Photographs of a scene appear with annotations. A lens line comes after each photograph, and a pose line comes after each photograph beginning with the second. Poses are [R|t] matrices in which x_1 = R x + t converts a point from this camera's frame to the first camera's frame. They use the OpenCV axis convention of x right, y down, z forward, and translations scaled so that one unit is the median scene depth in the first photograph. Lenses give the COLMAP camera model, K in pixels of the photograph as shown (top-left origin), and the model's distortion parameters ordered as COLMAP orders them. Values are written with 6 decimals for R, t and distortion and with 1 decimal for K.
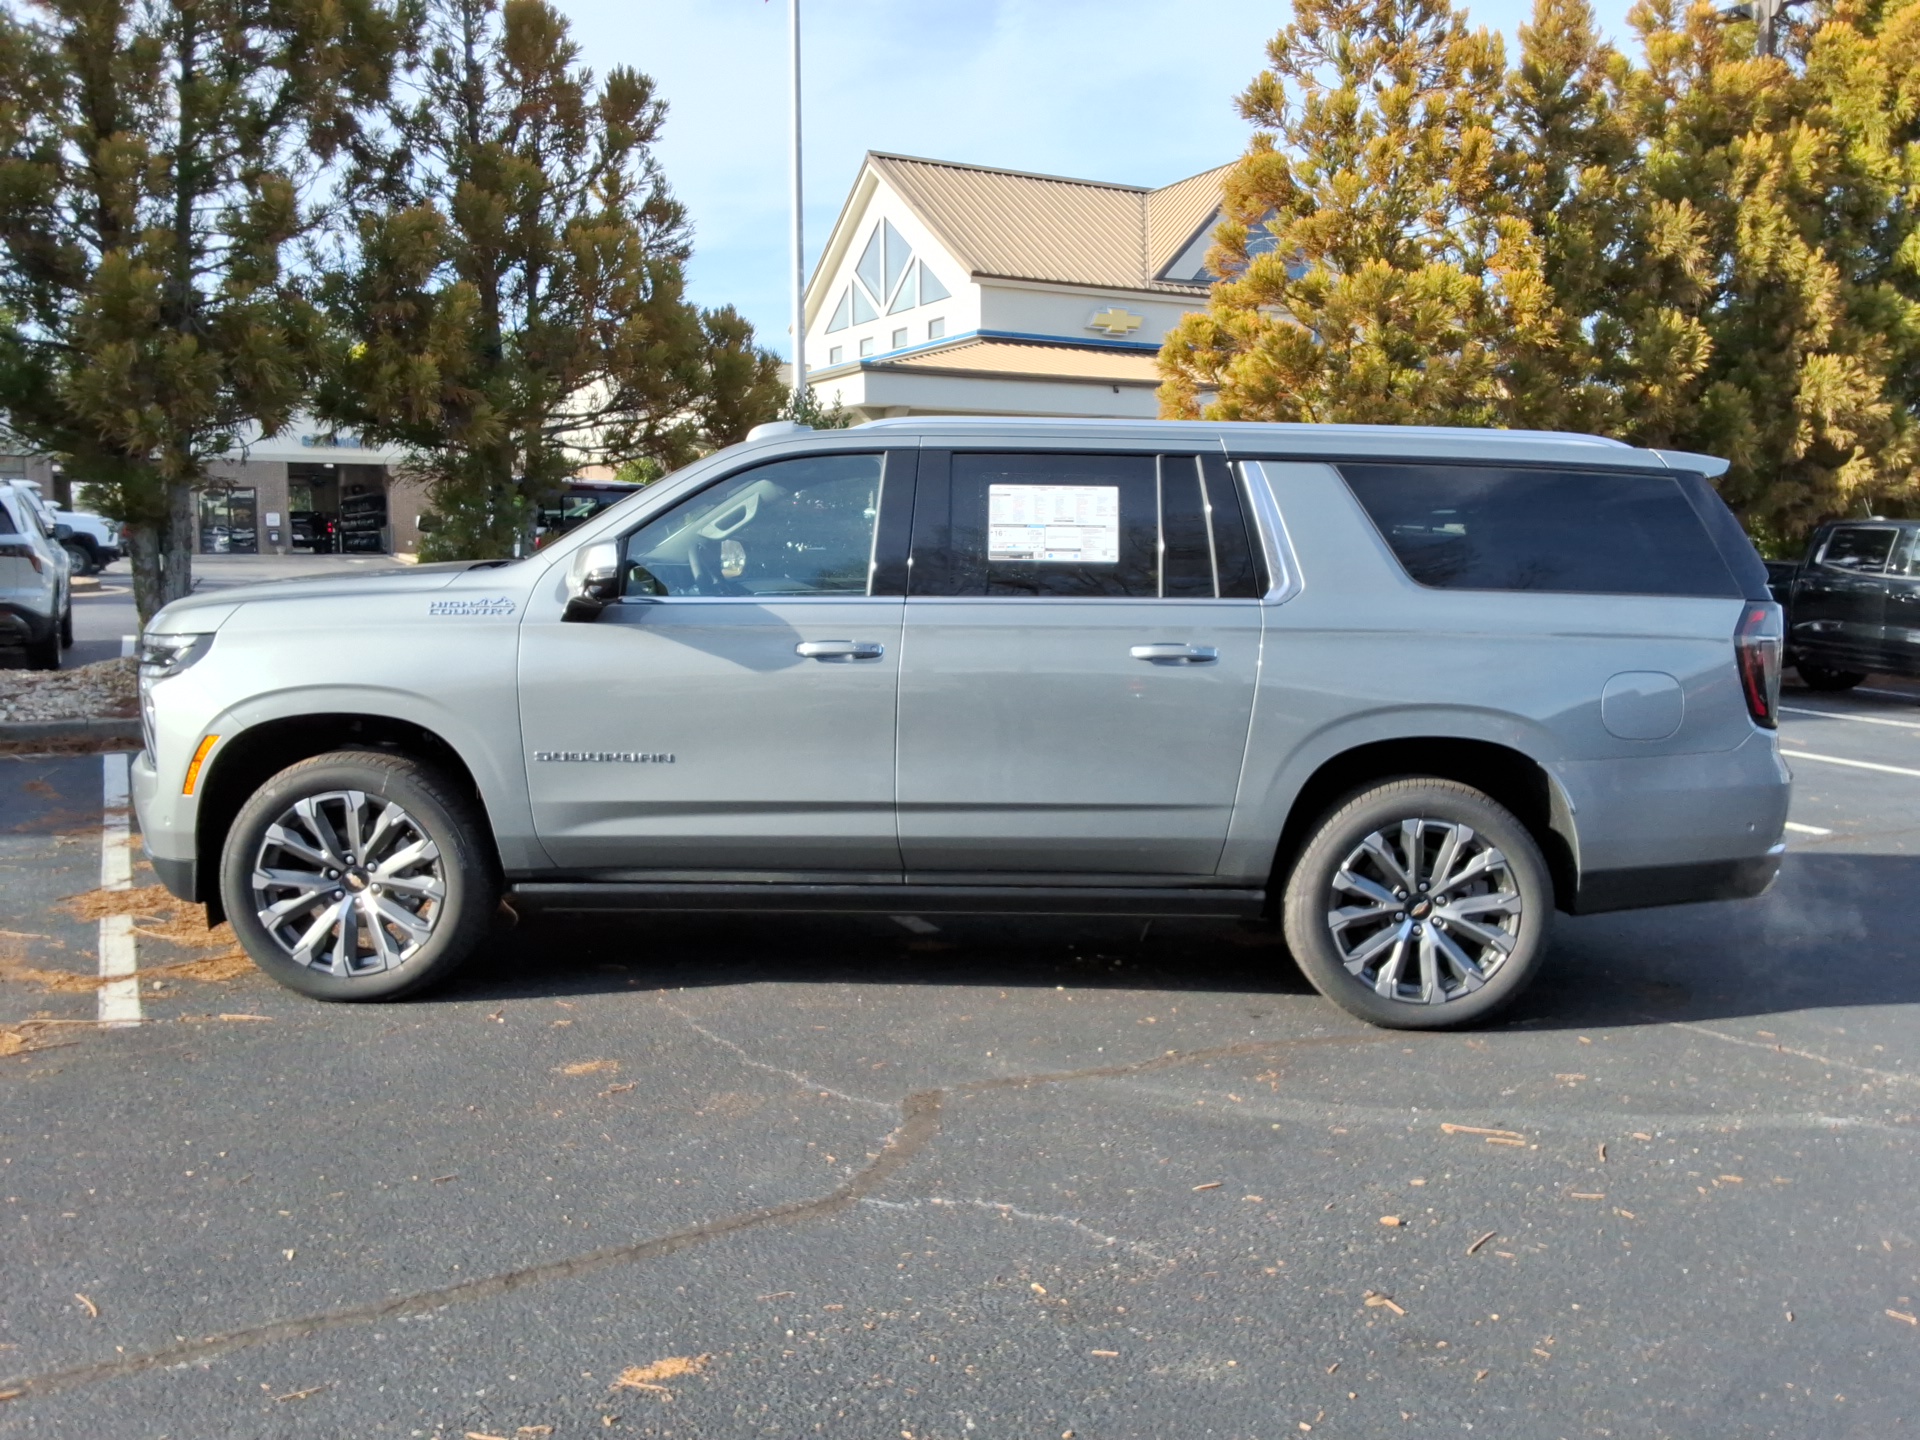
lens RADIAL K [[1598.5, 0, 1016.6], [0, 1598.5, 681.5], [0, 0, 1]] dist [0.019815, 0.001729]
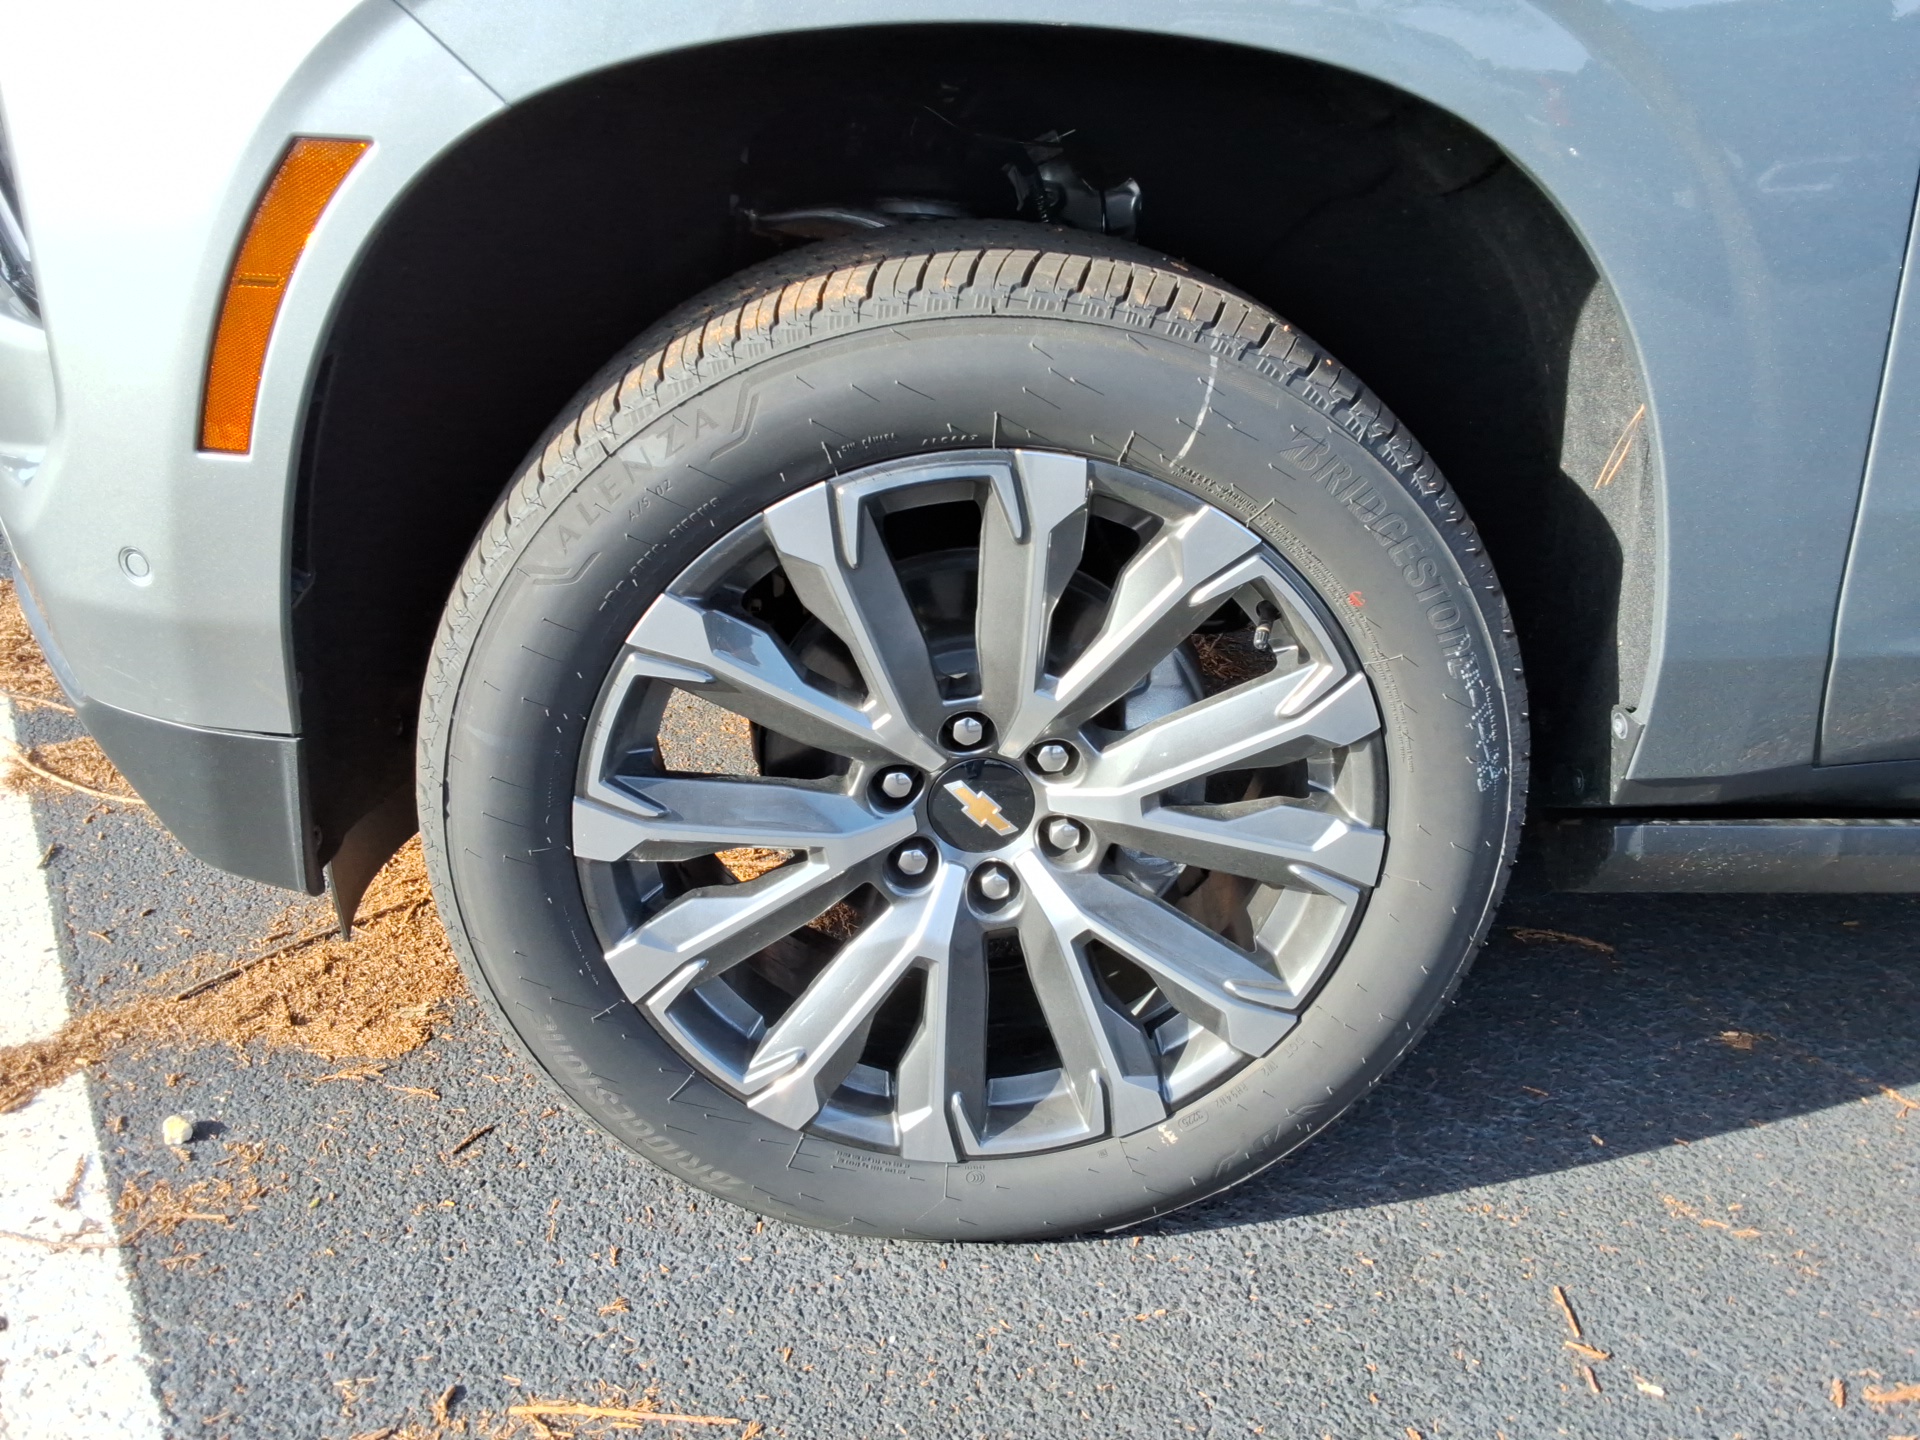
lens RADIAL K [[1659.9, 0, 960.0], [0, 1659.9, 720.0], [0, 0, 1]] dist [0.015589, -0.004091]
pose [[0.999148, 0.005761, 0.040875, -0.424807], [-0.019787, 0.935876, 0.351774, 0.024700], [-0.036227, -0.352283, 0.935192, 0.771871]]
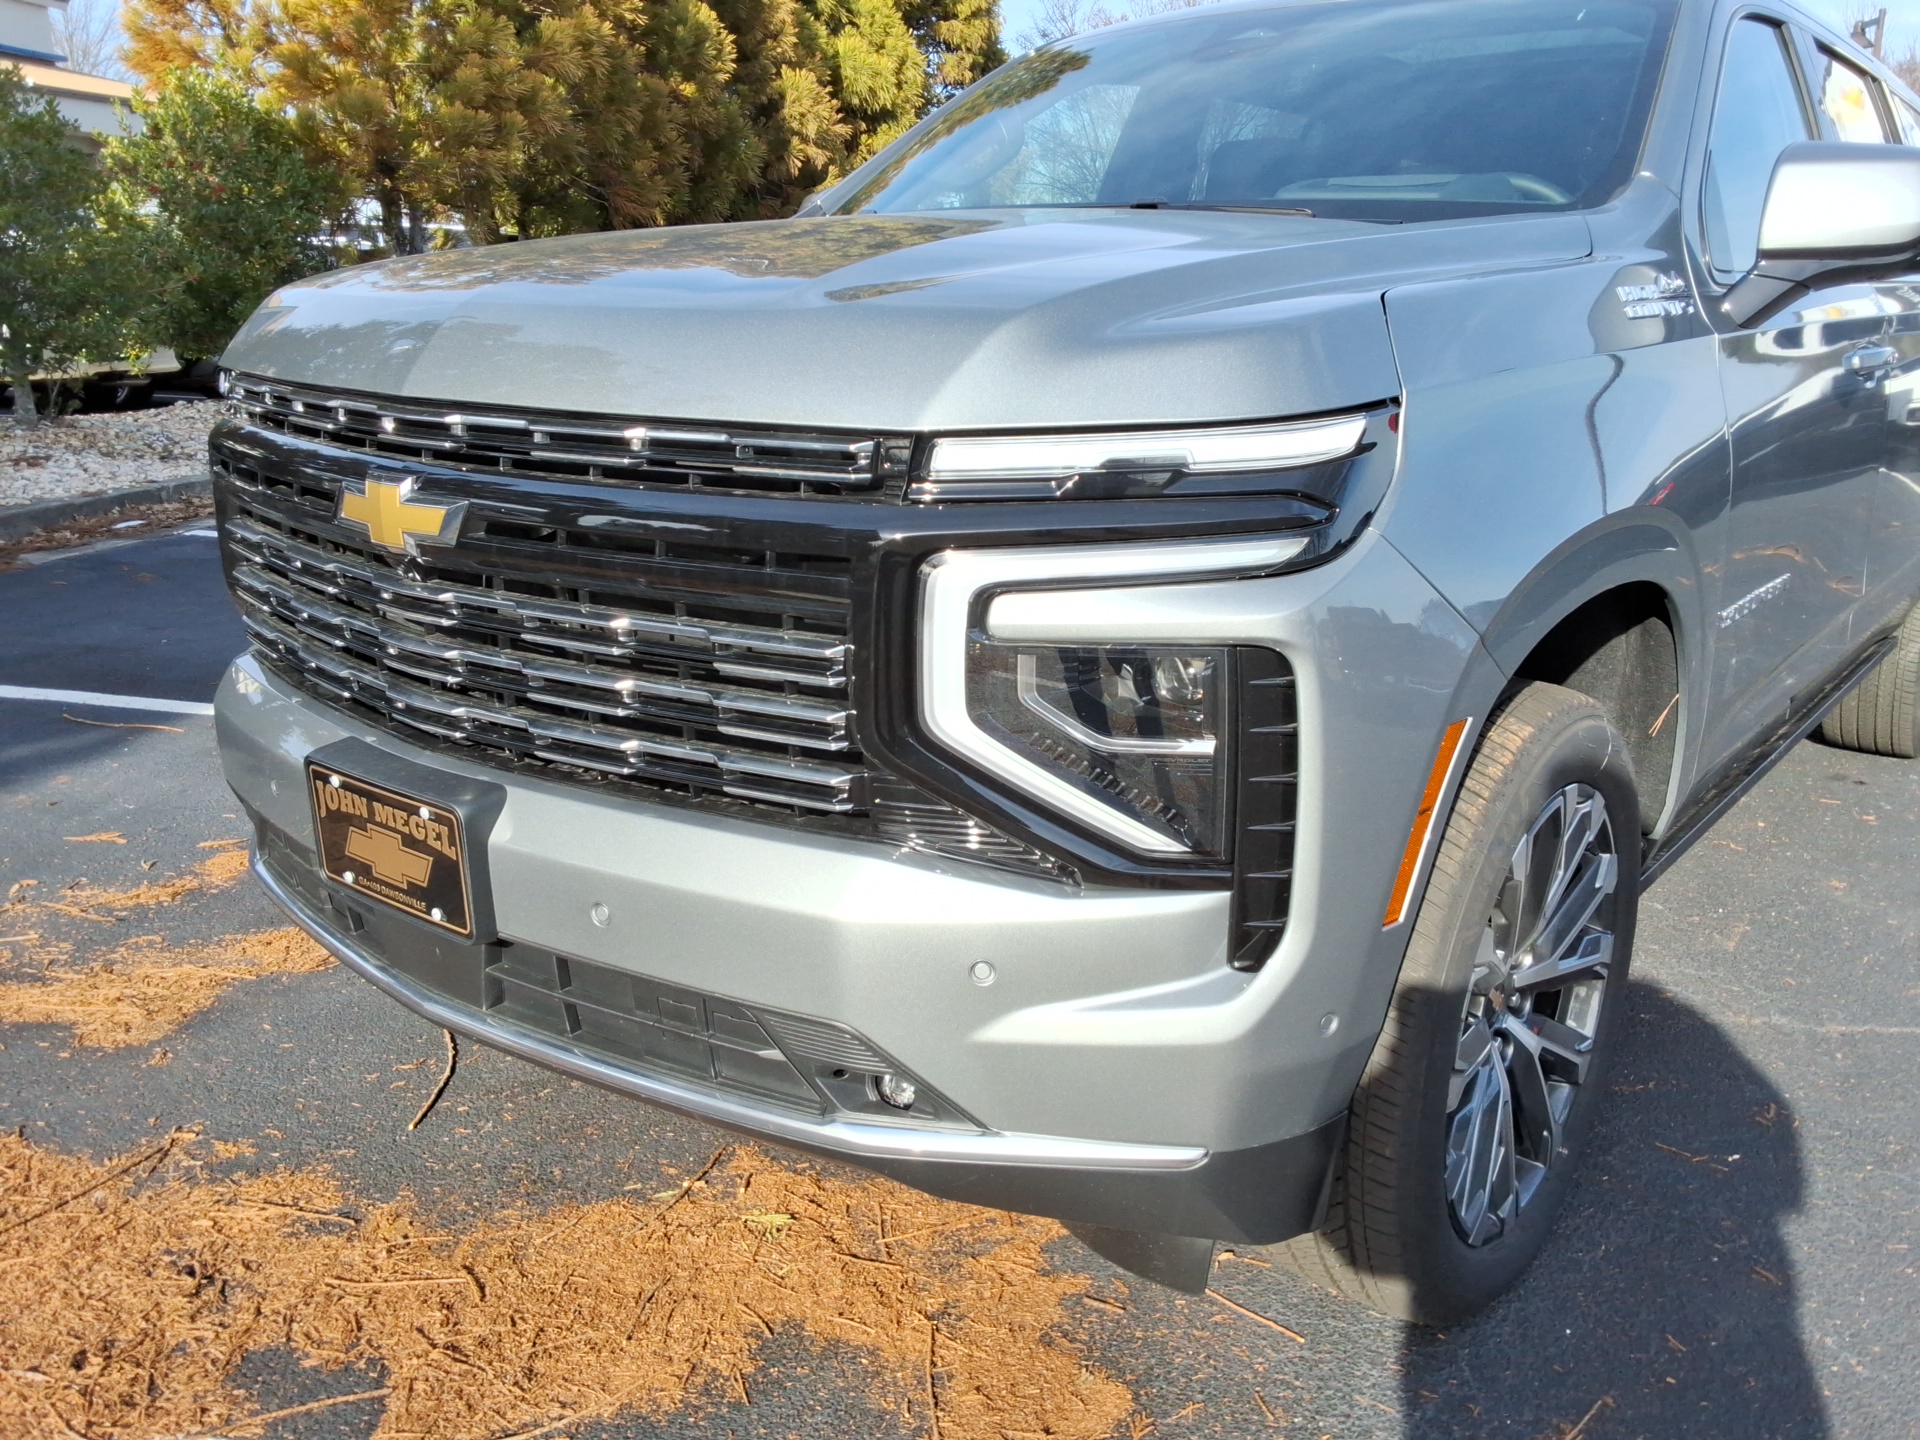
lens RADIAL K [[1528.3, 0, 985.0], [0, 1528.3, 715.8], [0, 0, 1]] dist [0.107959, -0.190468]
pose [[0.633238, -0.211633, 0.744460, -0.769672], [0.067779, 0.973356, 0.219050, -0.040772], [-0.770984, -0.088252, 0.630710, 0.857036]]
